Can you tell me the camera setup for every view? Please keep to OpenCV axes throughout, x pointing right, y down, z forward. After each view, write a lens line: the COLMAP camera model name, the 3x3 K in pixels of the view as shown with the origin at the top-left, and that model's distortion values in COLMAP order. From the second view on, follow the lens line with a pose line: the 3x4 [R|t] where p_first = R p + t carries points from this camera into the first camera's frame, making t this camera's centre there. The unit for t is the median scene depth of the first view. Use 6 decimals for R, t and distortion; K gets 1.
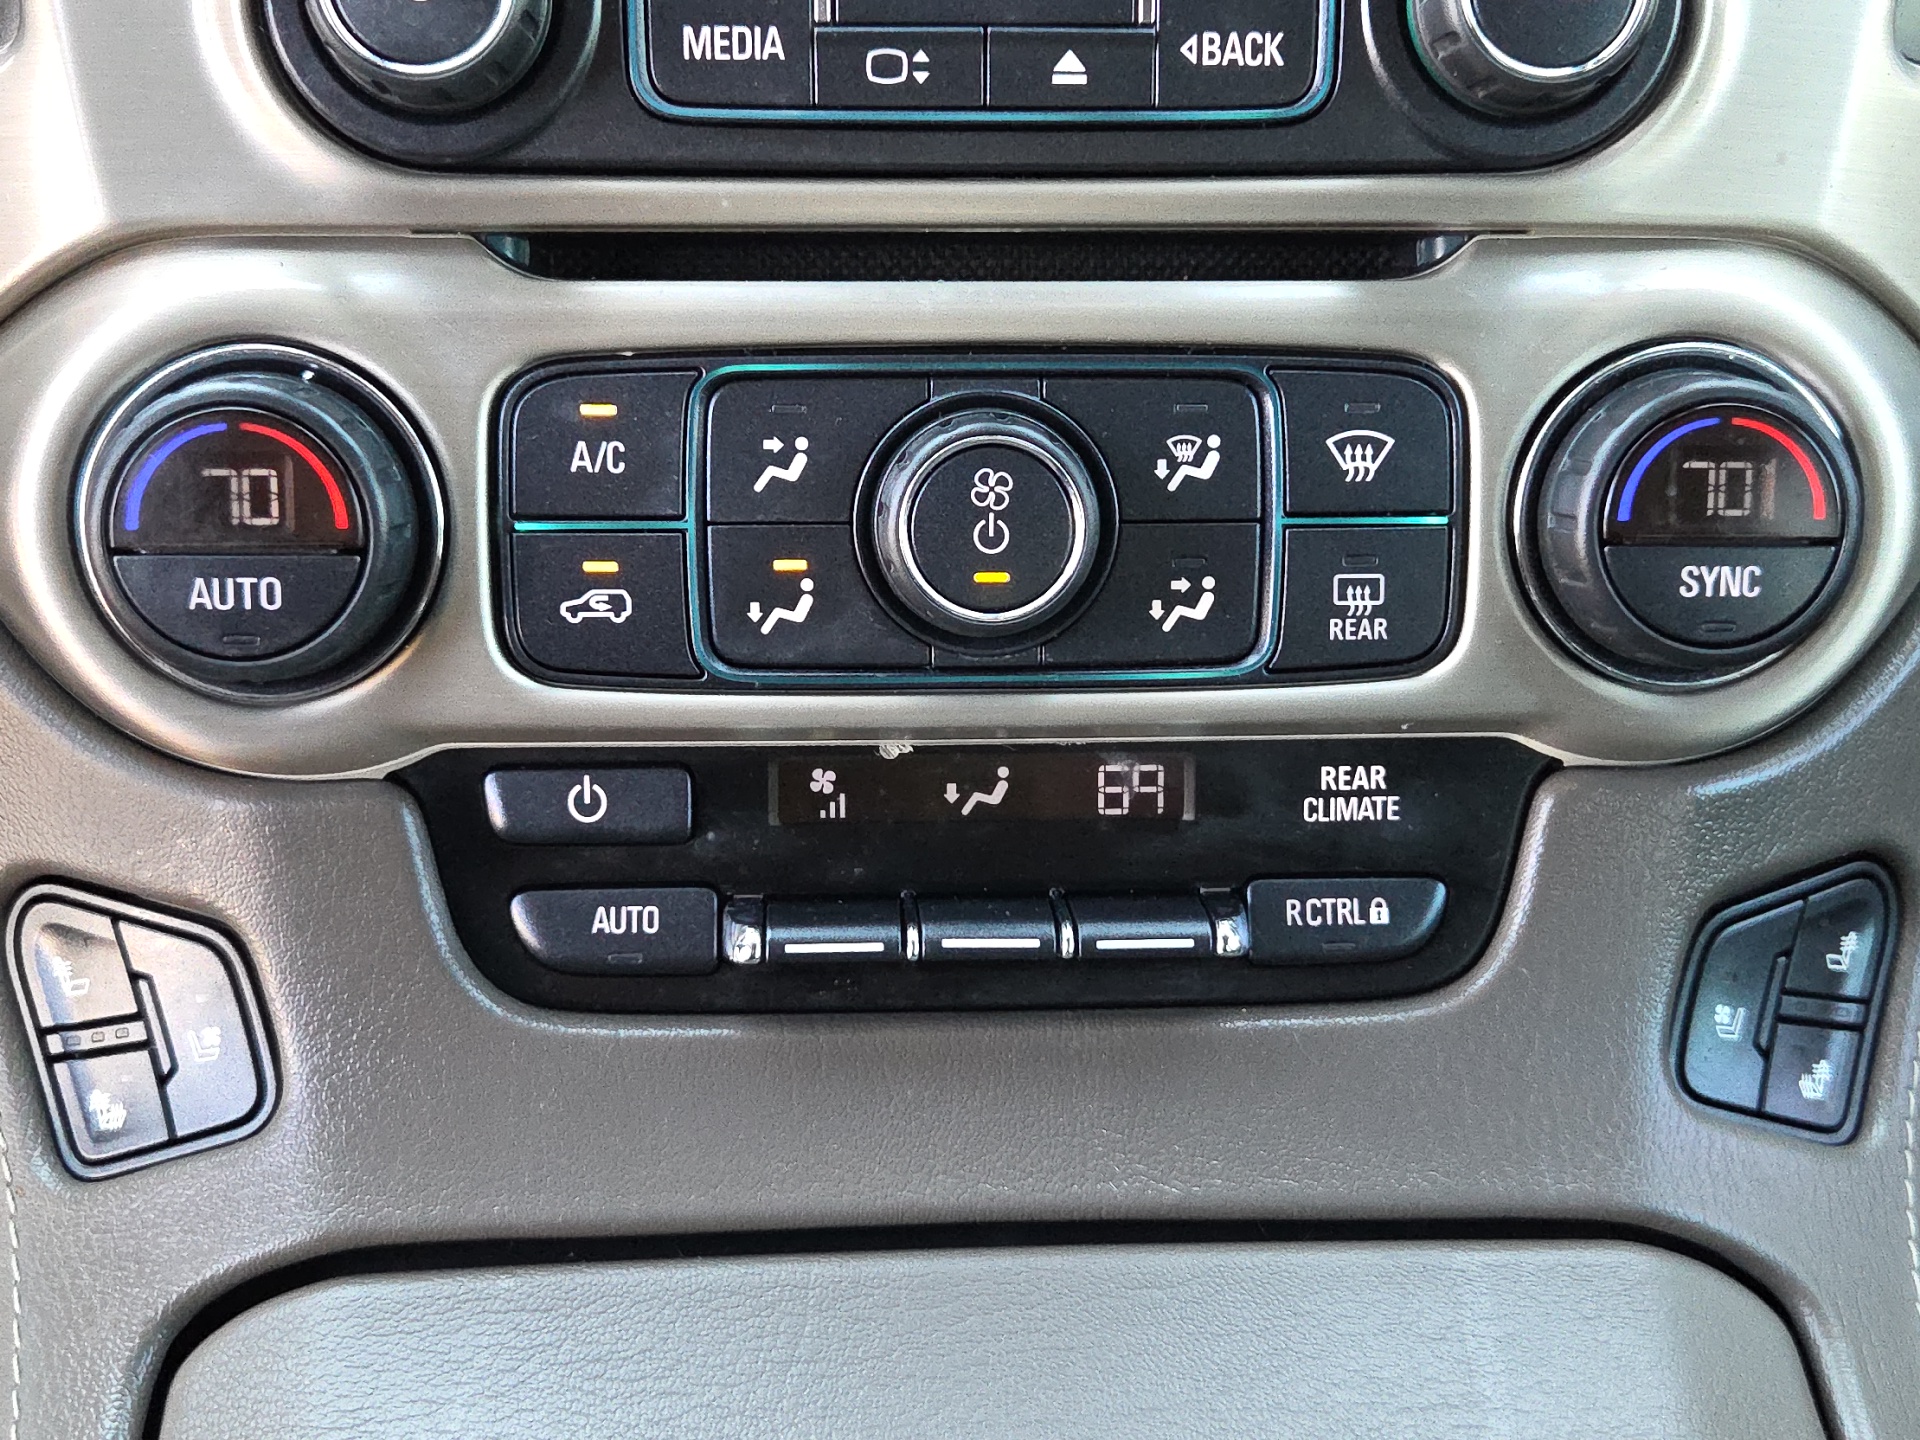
lens RADIAL K [[2537.3, 0, 964.9], [0, 2537.3, 733.4], [0, 0, 1]] dist [0.067116, 0.000000]
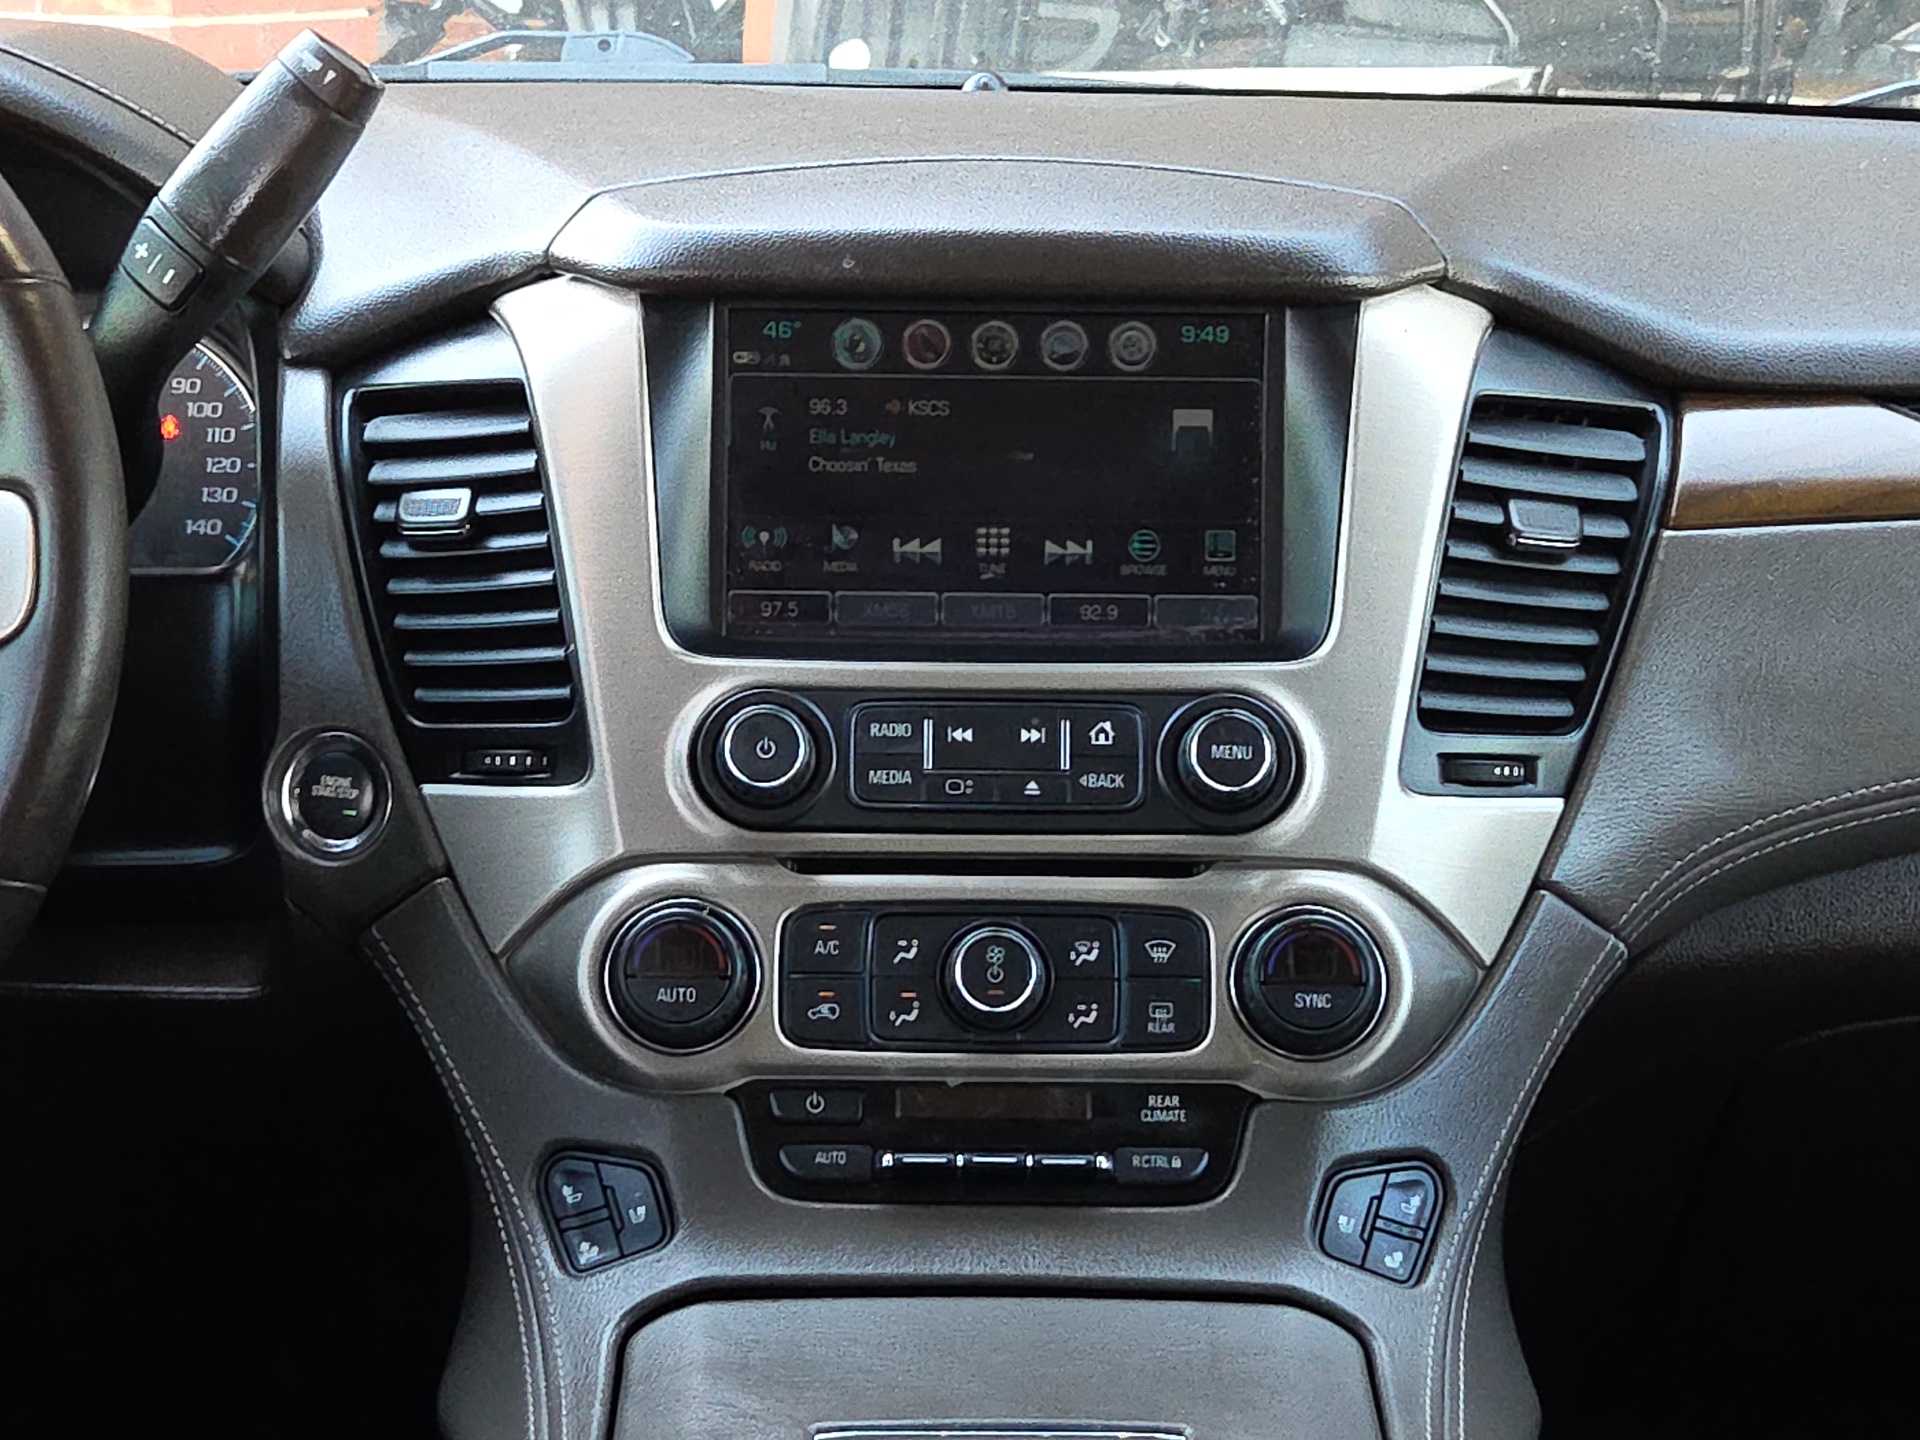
lens RADIAL K [[3837.7, 0, 962.0], [0, 3837.7, 732.9], [0, 0, 1]] dist [0.174578, 0.000000]
pose [[0.999068, 0.002104, -0.043114, 0.125618], [-0.015823, 0.947142, -0.320425, 0.806762], [0.040160, 0.320809, 0.946292, -2.312015]]
